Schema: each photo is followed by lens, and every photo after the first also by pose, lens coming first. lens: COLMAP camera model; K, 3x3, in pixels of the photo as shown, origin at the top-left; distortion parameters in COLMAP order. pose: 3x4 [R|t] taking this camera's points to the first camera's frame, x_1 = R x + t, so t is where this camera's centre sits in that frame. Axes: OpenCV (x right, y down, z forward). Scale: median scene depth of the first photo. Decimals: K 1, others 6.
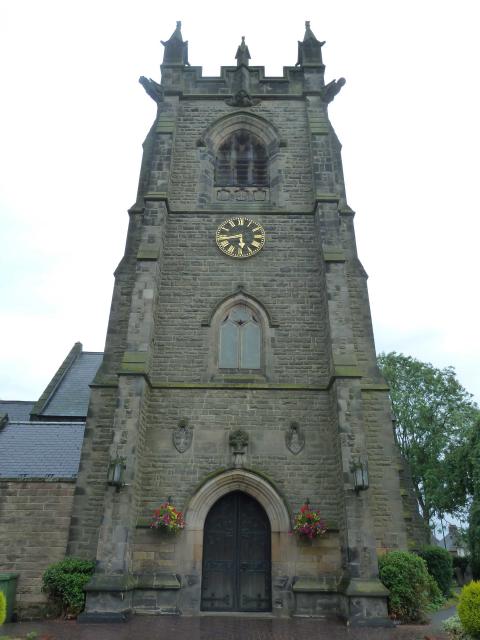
lens RADIAL K [[453.5, 0, 224.9], [0, 453.5, 319.2], [0, 0, 1]] dist [-0.028184, 0.000103]
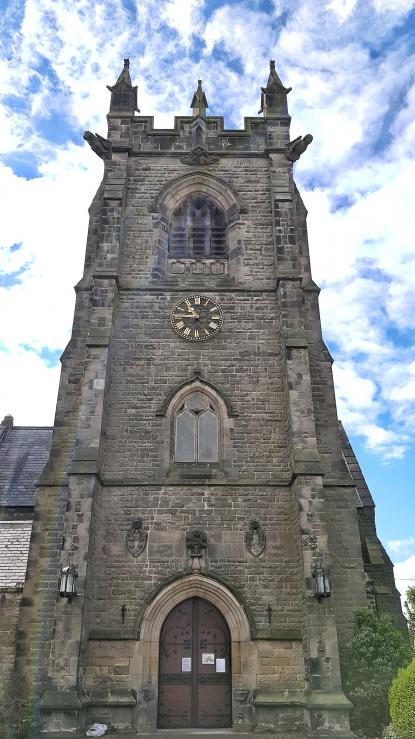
lens RADIAL K [[538.8, 0, 195.0], [0, 538.8, 370.0], [0, 0, 1]] dist [0.099584, -0.154470]
pose [[0.999528, -0.003559, 0.030526, -0.004449], [0.003647, 0.999989, -0.002797, -0.077216], [-0.030515, 0.002907, 0.999530, -0.120151]]
